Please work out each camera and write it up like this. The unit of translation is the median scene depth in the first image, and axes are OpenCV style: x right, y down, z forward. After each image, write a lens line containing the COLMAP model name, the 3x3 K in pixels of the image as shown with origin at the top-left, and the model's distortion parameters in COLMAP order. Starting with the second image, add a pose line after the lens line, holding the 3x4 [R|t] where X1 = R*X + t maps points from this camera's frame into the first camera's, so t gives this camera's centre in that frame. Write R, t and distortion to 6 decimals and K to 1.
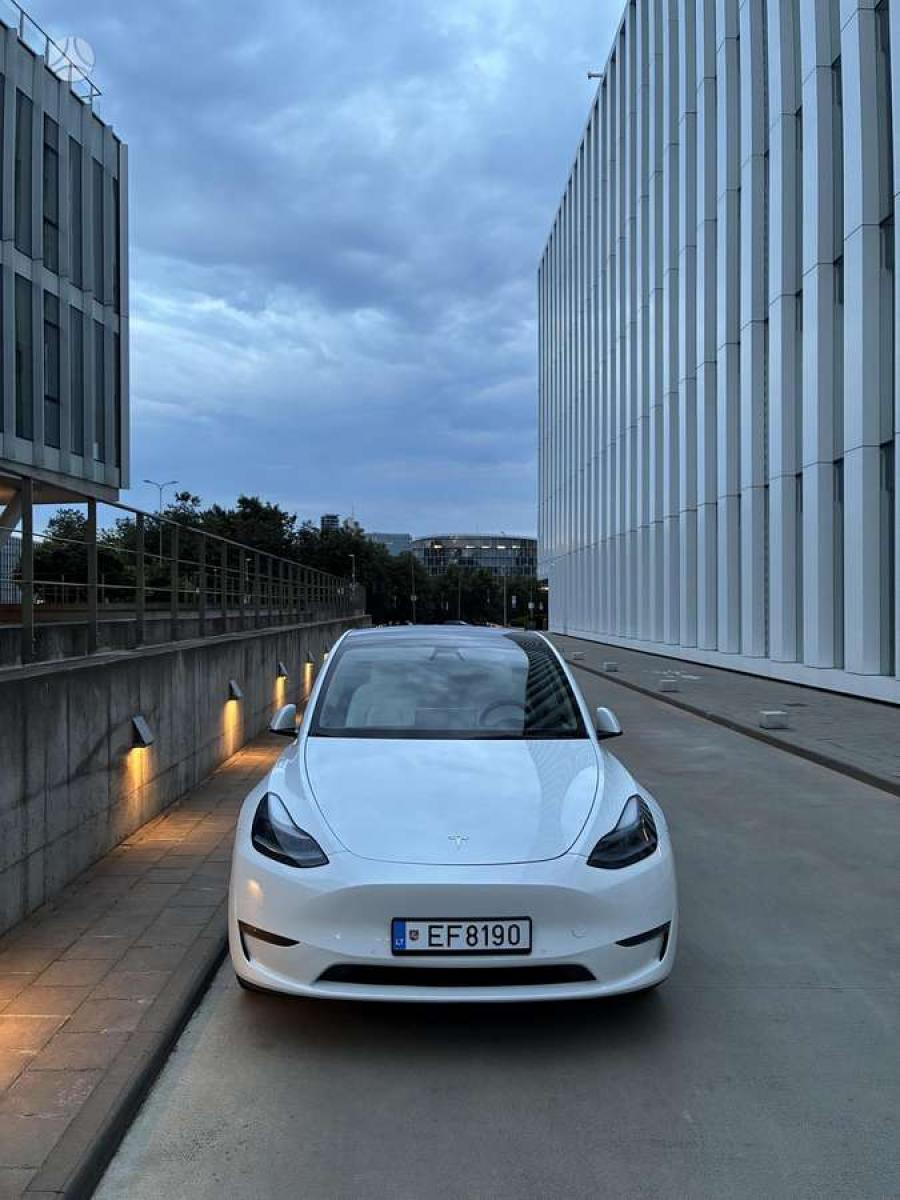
lens RADIAL K [[920.8, 0, 450.6], [0, 920.8, 598.7], [0, 0, 1]] dist [0.036397, -0.040339]
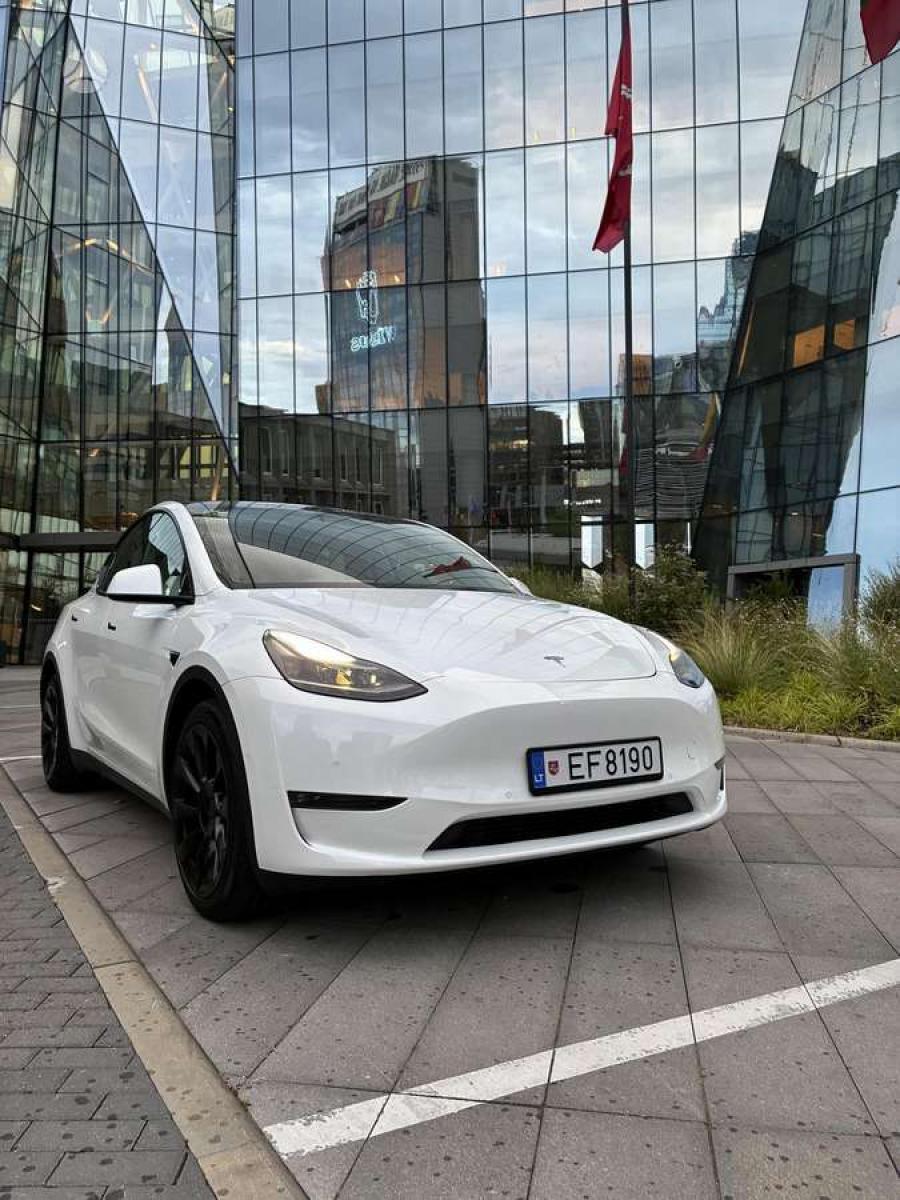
lens RADIAL K [[920.8, 0, 447.5], [0, 920.8, 603.3], [0, 0, 1]] dist [0.036397, -0.040339]
pose [[0.863980, 0.001473, 0.503523, -0.346511], [0.011037, 0.999700, -0.021863, 0.164143], [-0.503404, 0.024446, 0.863705, 0.251622]]
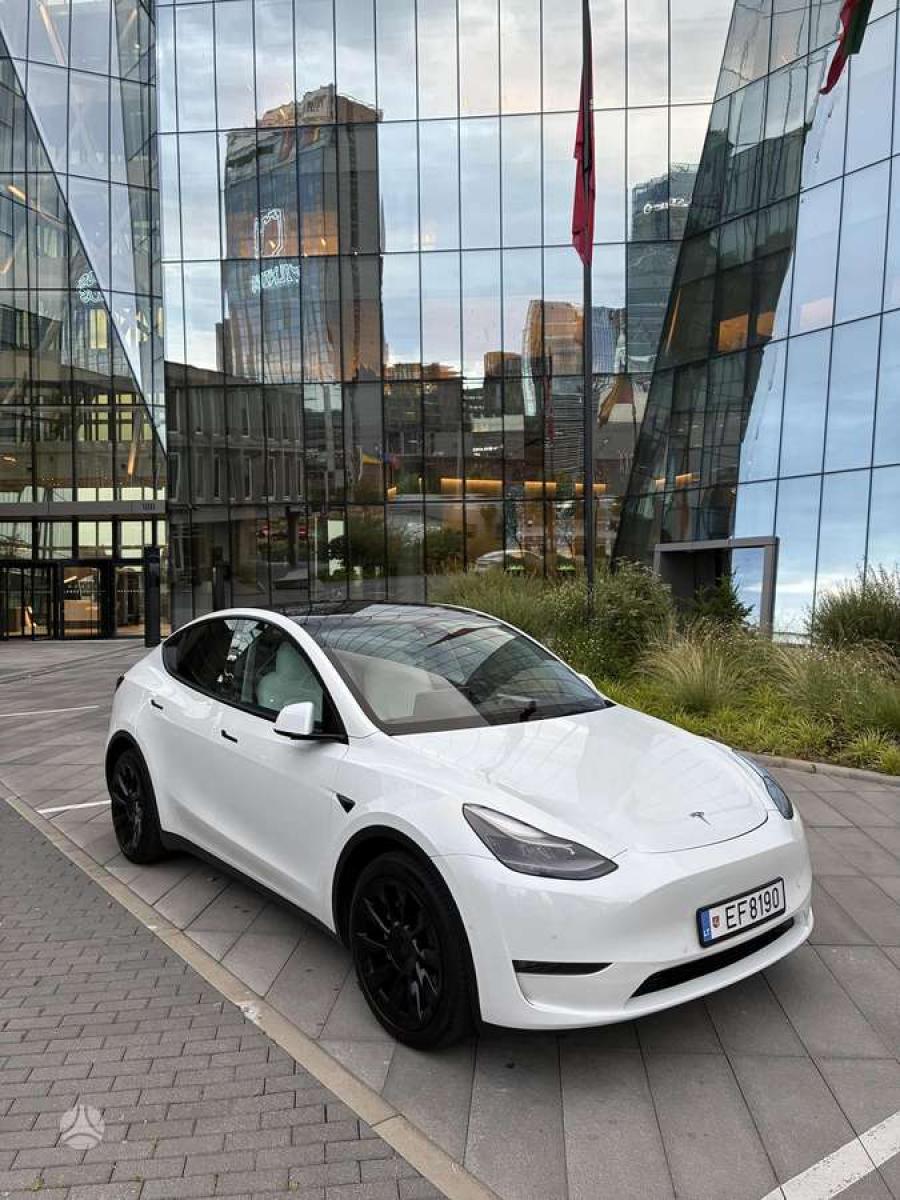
lens RADIAL K [[920.8, 0, 453.7], [0, 920.8, 605.1], [0, 0, 1]] dist [0.036397, -0.040339]
pose [[0.801093, -0.037679, 0.597353, -0.548849], [0.015612, 0.998992, 0.042076, -0.001990], [-0.598336, -0.024381, 0.800874, 0.280045]]
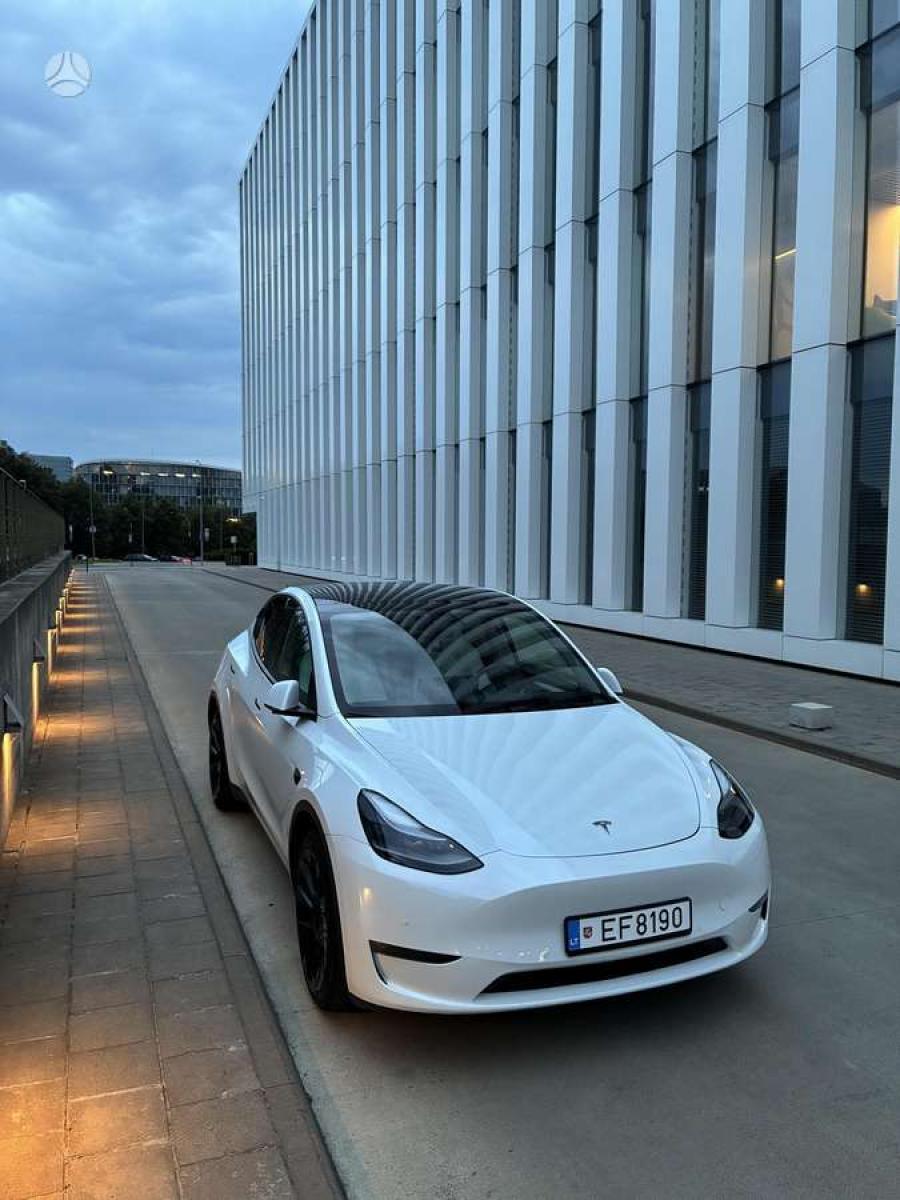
lens RADIAL K [[920.8, 0, 466.4], [0, 920.8, 612.3], [0, 0, 1]] dist [0.036397, -0.040339]
pose [[0.934441, -0.019258, 0.355596, -0.327149], [-0.012005, 0.996266, 0.085501, -0.025145], [-0.355914, -0.084165, 0.930721, 0.136634]]
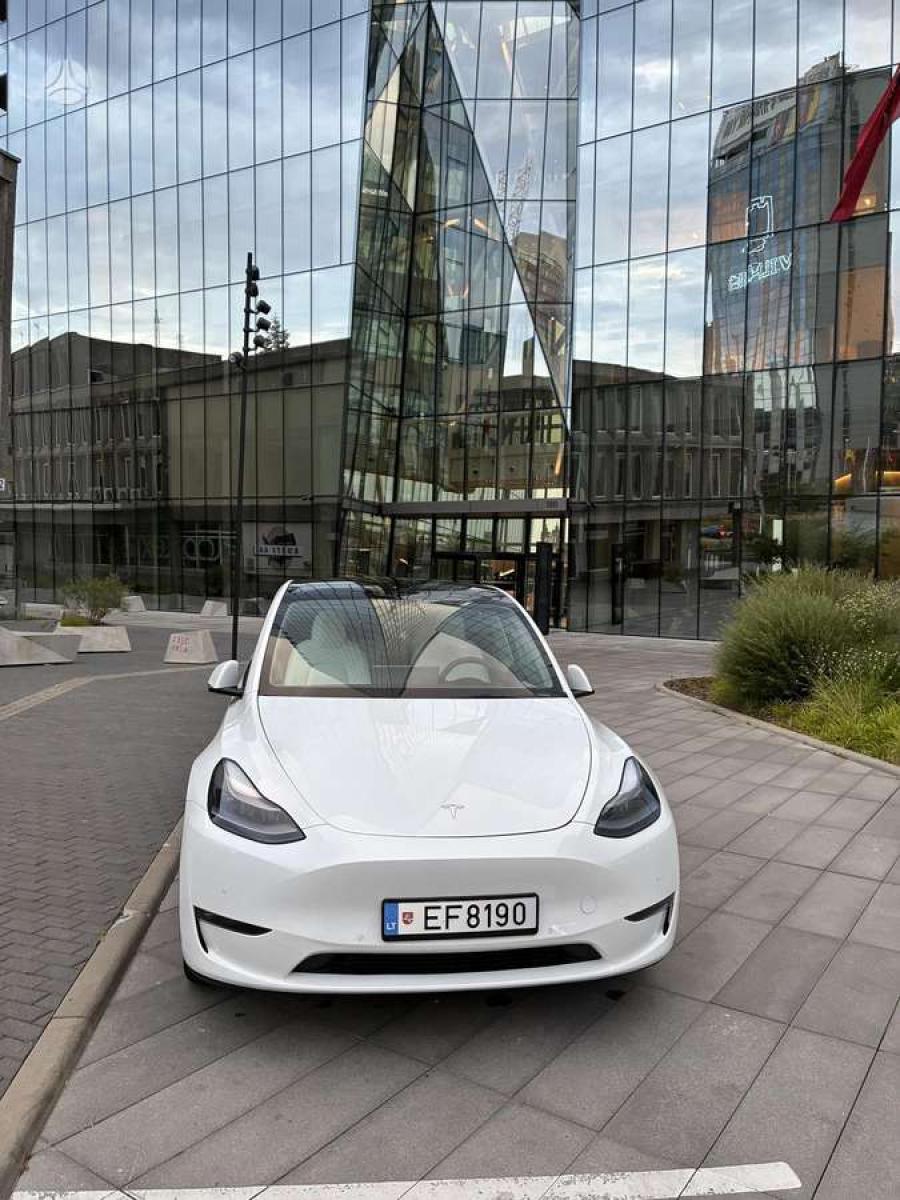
lens RADIAL K [[920.8, 0, 458.0], [0, 920.8, 609.1], [0, 0, 1]] dist [0.036397, -0.040339]
pose [[0.990900, 0.012755, 0.133994, -0.077130], [-0.019073, 0.998760, 0.045979, 0.021077], [-0.133241, -0.048116, 0.989915, 0.096686]]
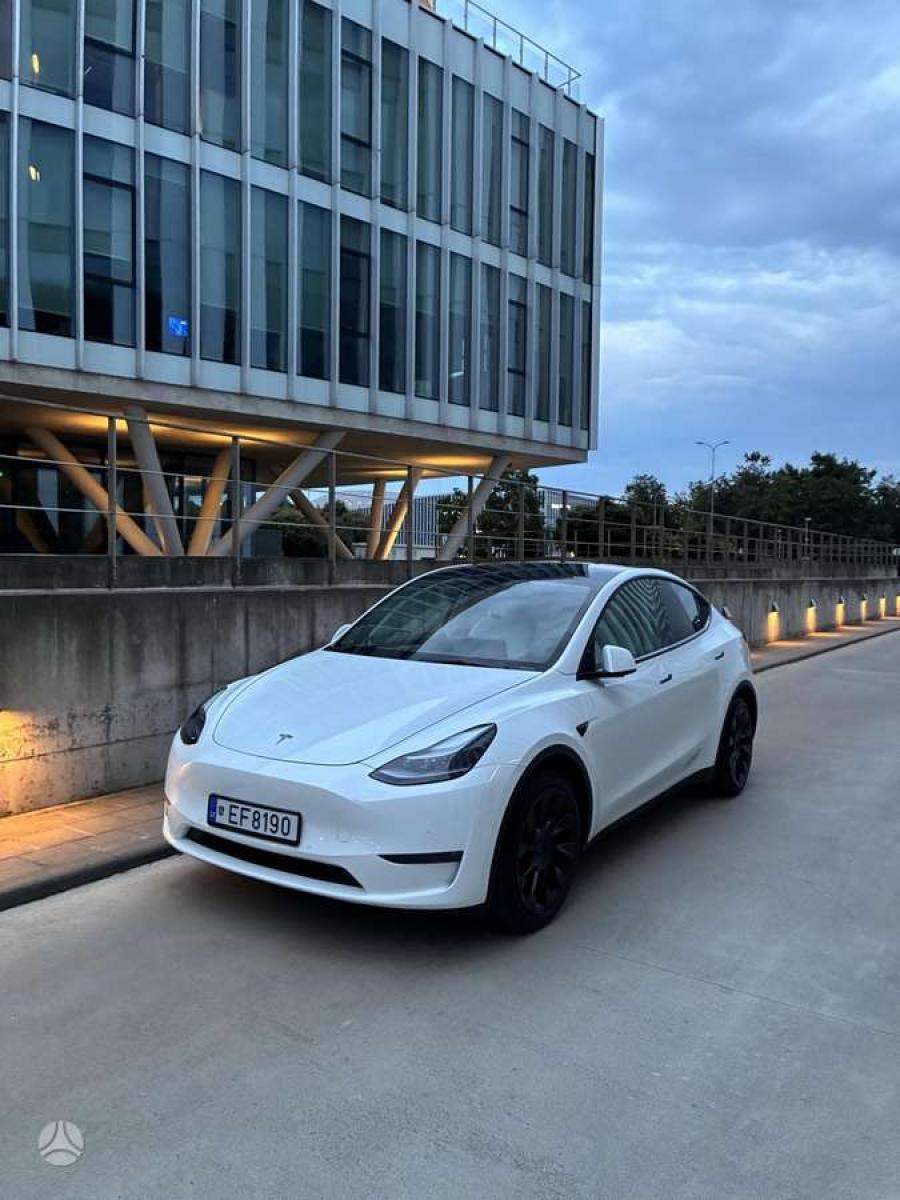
lens RADIAL K [[920.8, 0, 459.2], [0, 920.8, 599.9], [0, 0, 1]] dist [0.036397, -0.040339]
pose [[0.815501, 0.035282, -0.577679, 0.580691], [-0.011702, 0.998941, 0.044492, 0.032942], [0.578637, -0.029524, 0.815051, 0.166772]]
